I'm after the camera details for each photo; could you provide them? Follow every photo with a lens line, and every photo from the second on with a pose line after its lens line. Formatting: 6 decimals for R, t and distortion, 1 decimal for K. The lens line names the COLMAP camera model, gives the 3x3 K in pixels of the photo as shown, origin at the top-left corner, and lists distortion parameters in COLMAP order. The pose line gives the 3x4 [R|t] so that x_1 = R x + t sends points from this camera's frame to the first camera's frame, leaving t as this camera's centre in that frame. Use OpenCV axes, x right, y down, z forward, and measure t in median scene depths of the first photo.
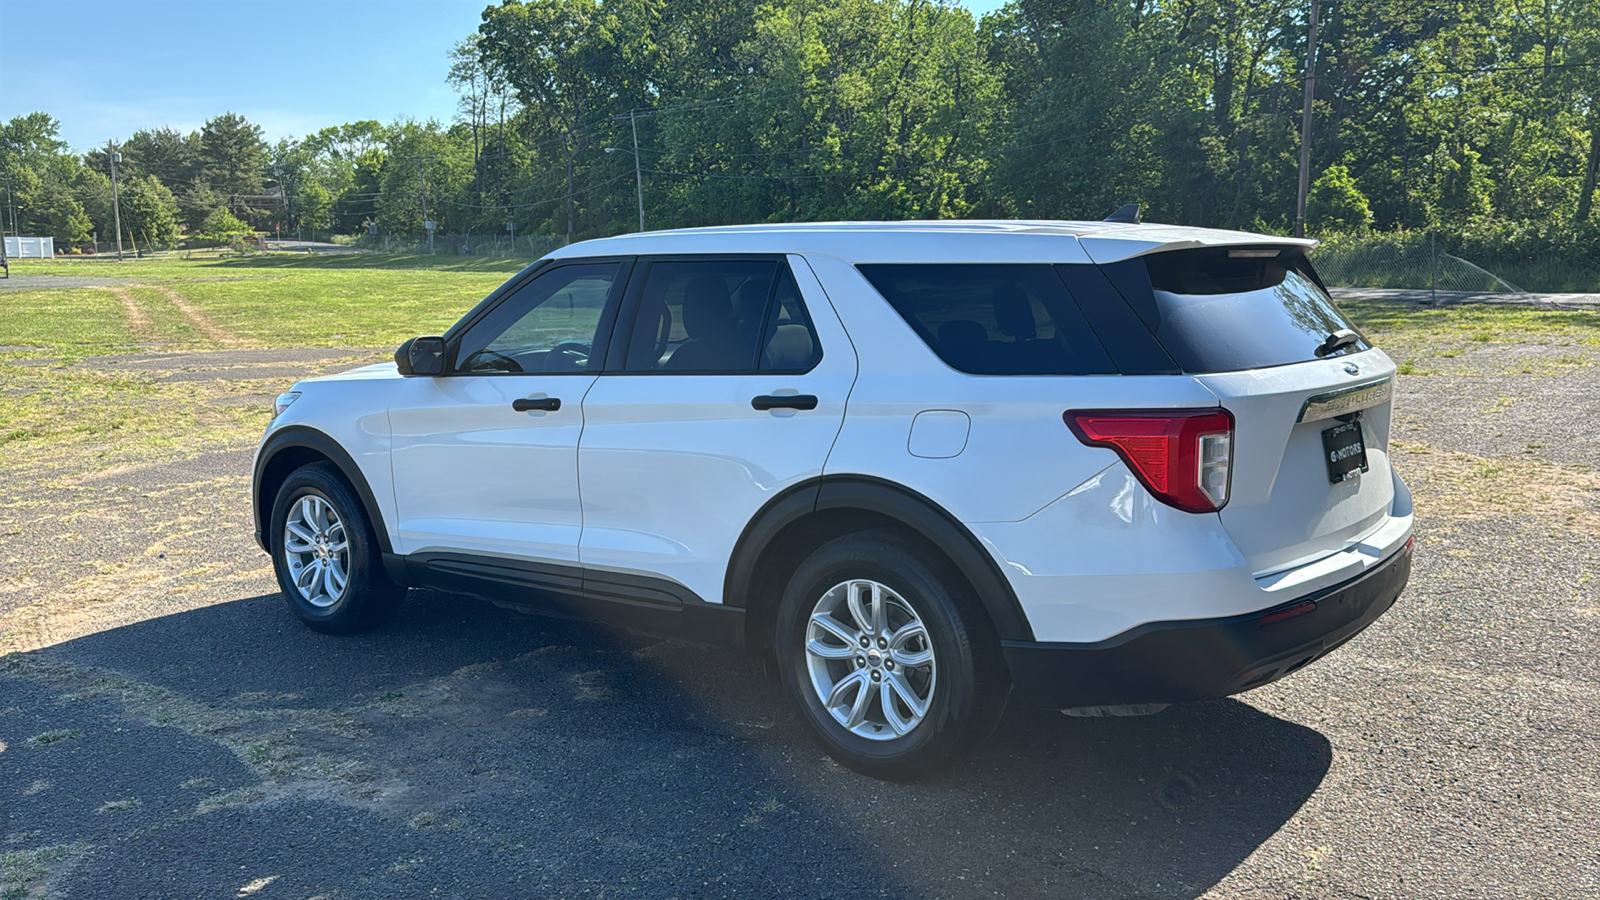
lens RADIAL K [[1356.4, 0, 808.6], [0, 1356.4, 445.4], [0, 0, 1]] dist [0.136828, -0.230560]
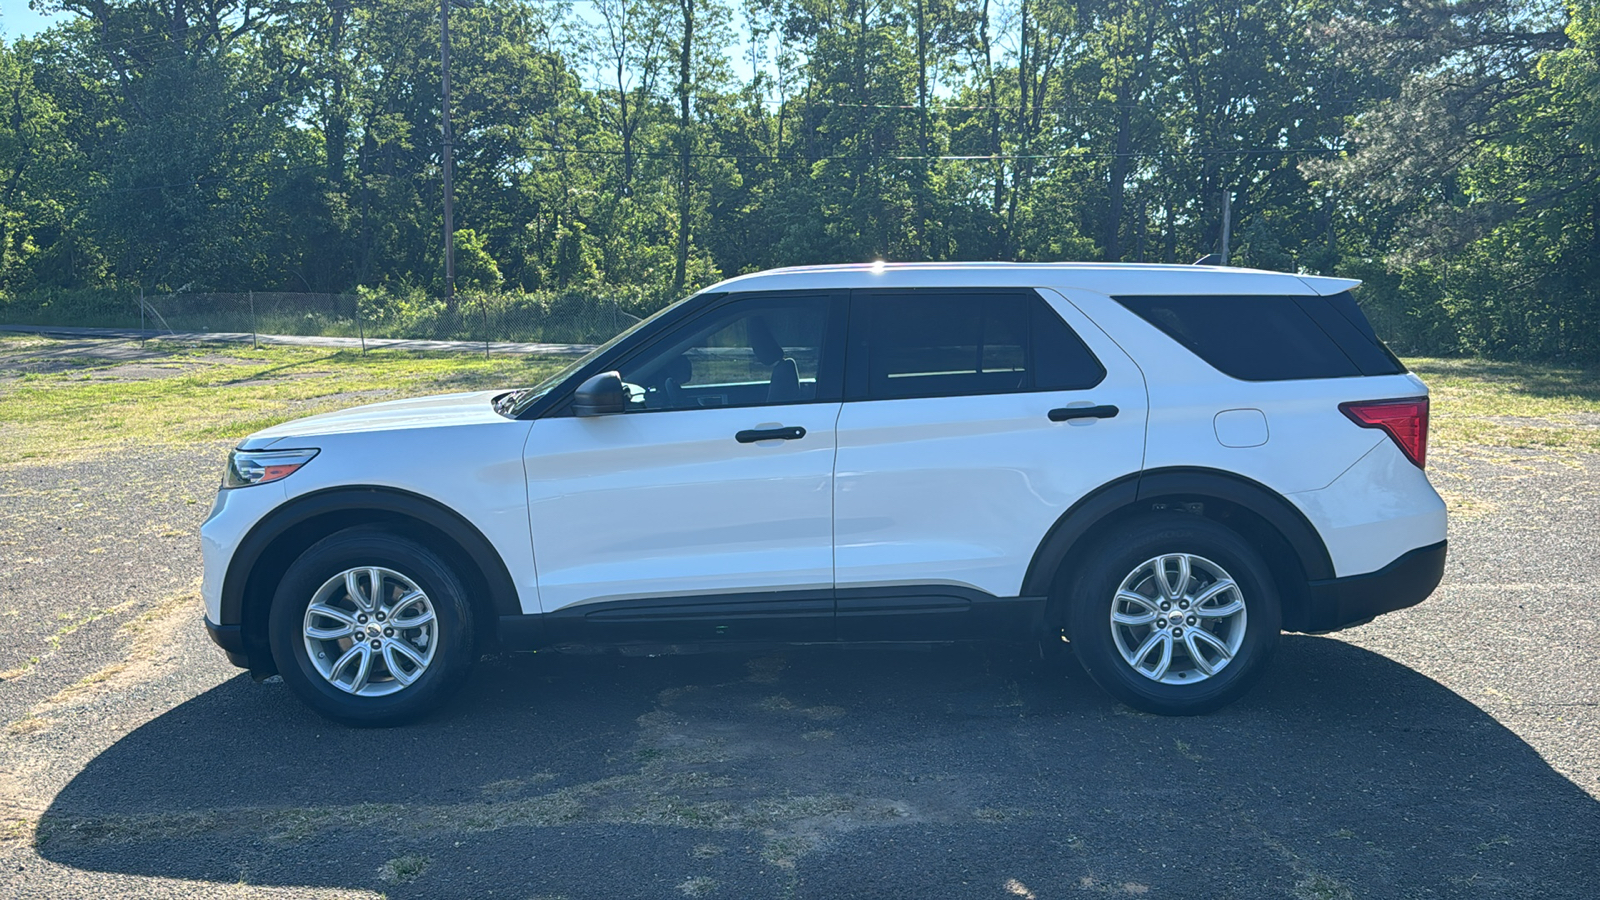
lens RADIAL K [[1356.4, 0, 796.2], [0, 1356.4, 452.6], [0, 0, 1]] dist [0.136828, -0.230560]
pose [[0.785204, -0.057452, 0.616566, -0.827240], [0.079939, 0.996760, -0.008925, -0.006150], [-0.614055, 0.056295, 0.787253, 0.202235]]
